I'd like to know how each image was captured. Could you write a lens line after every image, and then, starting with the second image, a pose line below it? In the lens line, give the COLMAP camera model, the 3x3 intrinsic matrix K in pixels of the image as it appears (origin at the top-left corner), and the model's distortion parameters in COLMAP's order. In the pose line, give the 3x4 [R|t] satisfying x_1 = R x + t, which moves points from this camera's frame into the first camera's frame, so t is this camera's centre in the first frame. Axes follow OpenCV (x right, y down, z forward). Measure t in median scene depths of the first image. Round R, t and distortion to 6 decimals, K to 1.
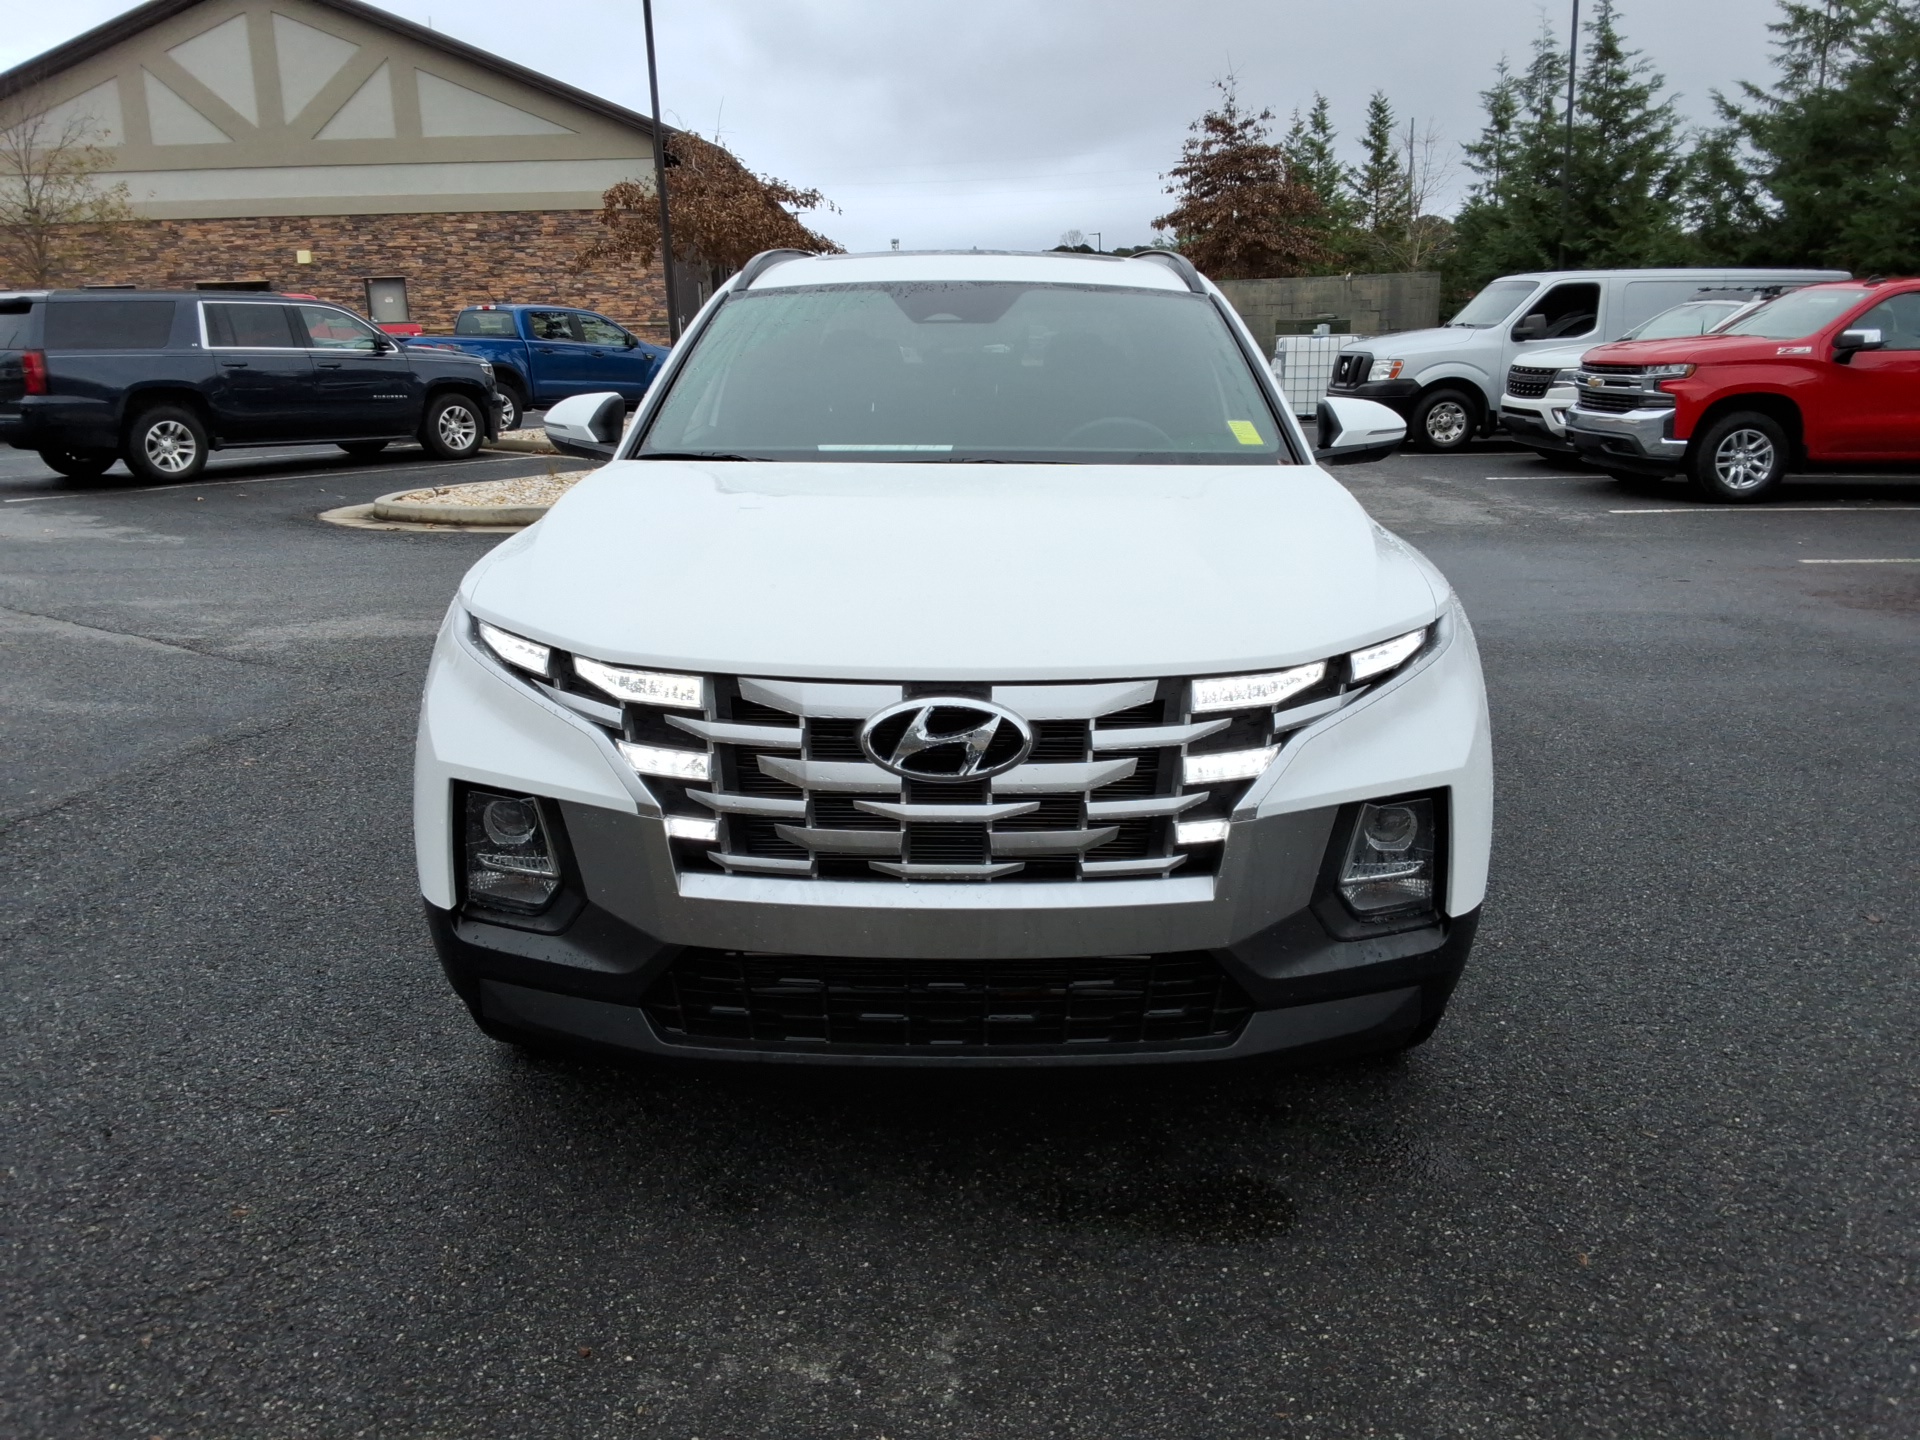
lens RADIAL K [[1543.2, 0, 975.2], [0, 1543.2, 716.7], [0, 0, 1]] dist [0.091692, -0.116696]
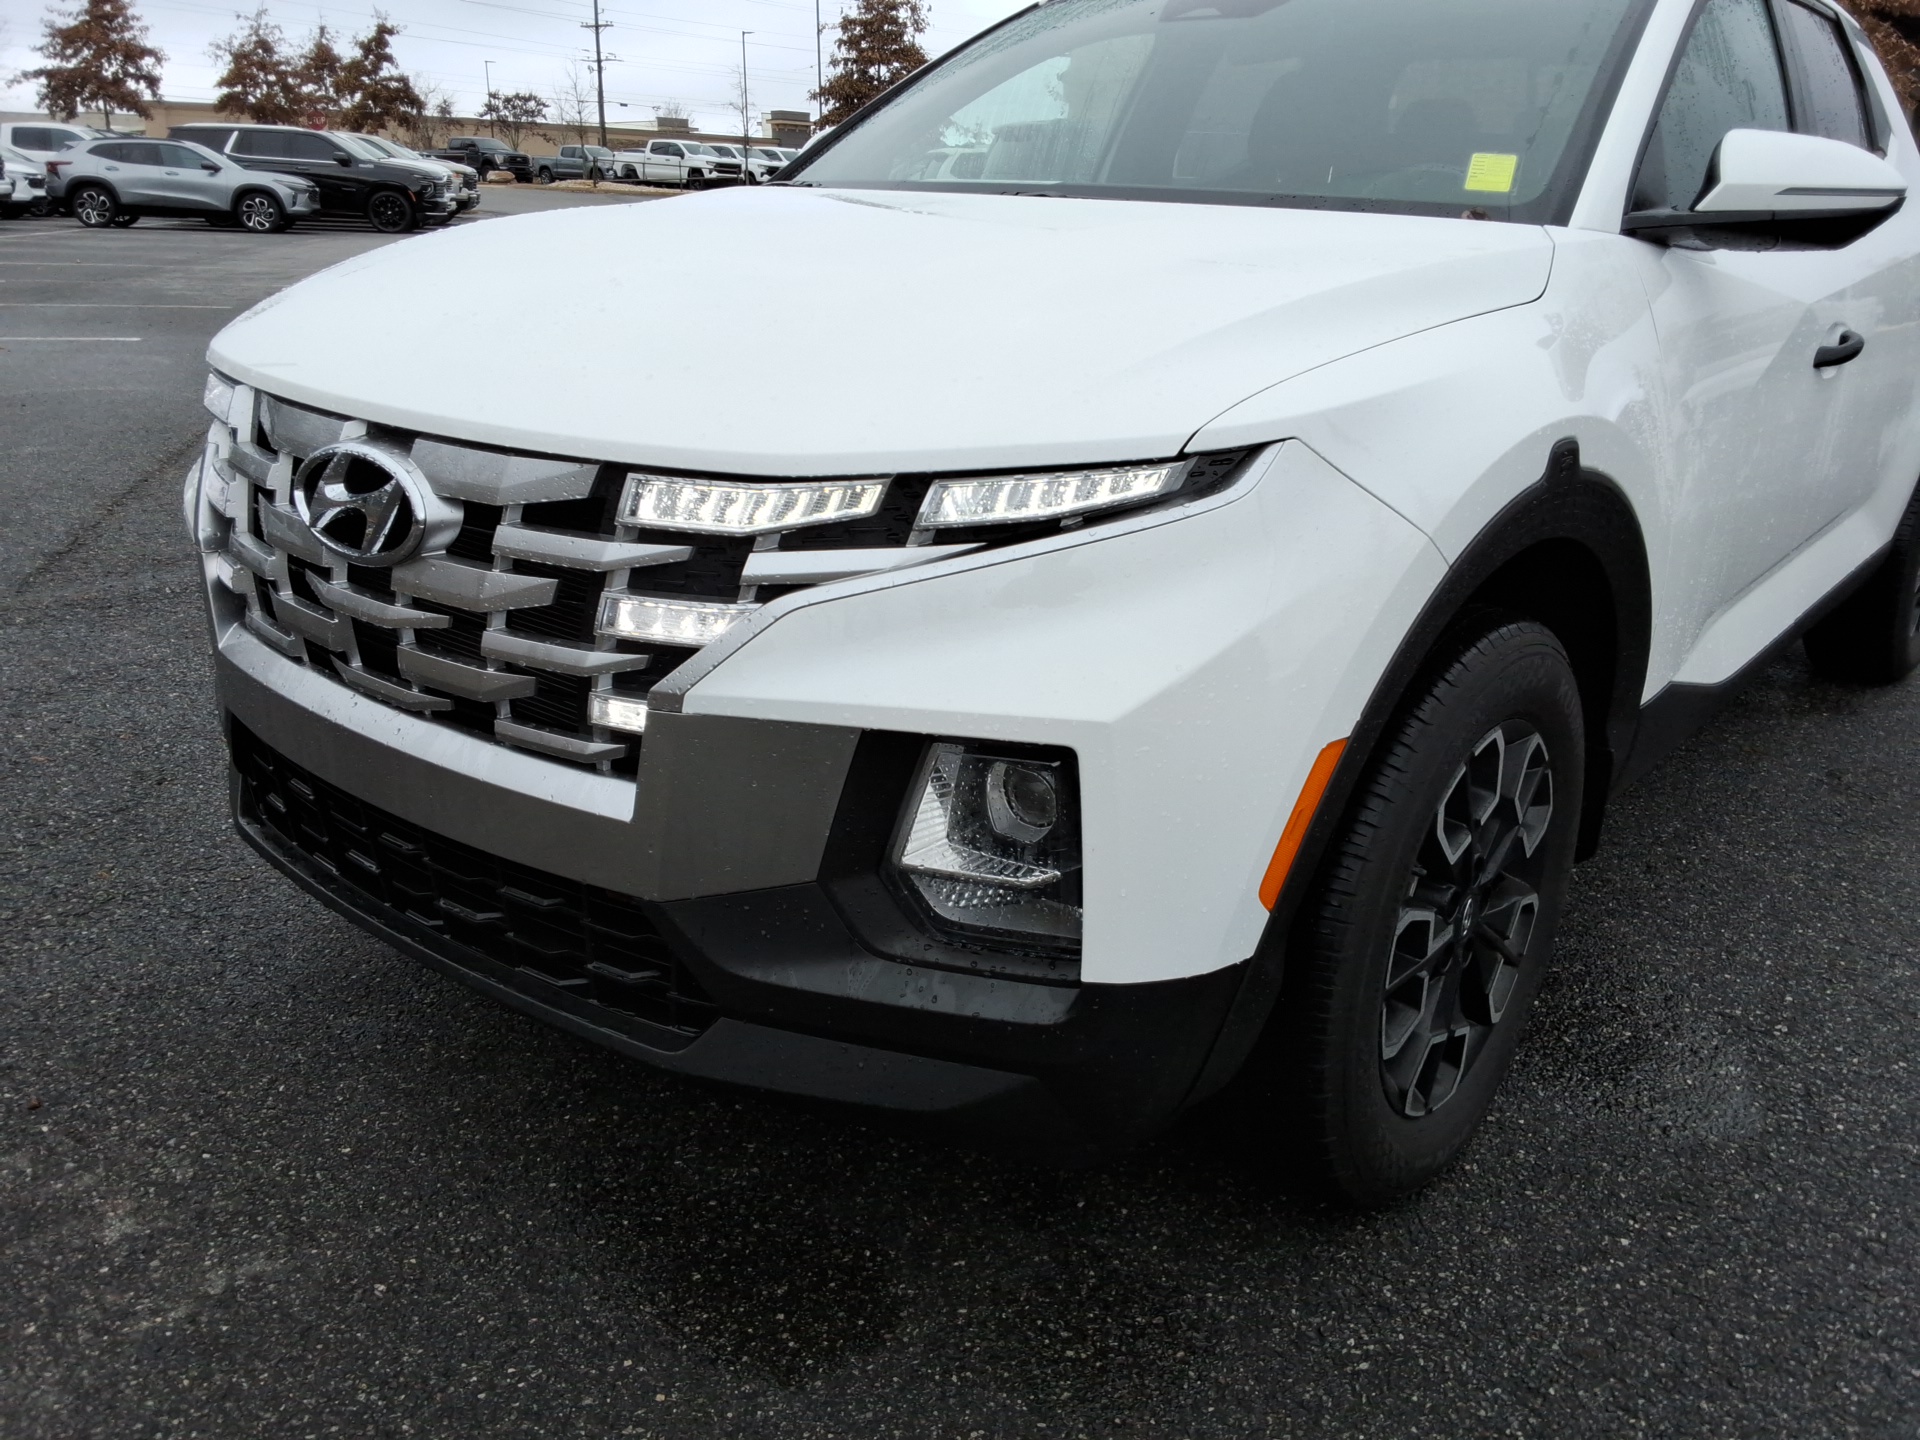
lens RADIAL K [[1543.2, 0, 949.9], [0, 1543.2, 709.1], [0, 0, 1]] dist [0.091692, -0.116696]
pose [[0.782497, 0.223331, -0.581224, 0.617931], [-0.170886, 0.974646, 0.144439, -0.042281], [0.598746, -0.013700, 0.800822, 0.567220]]
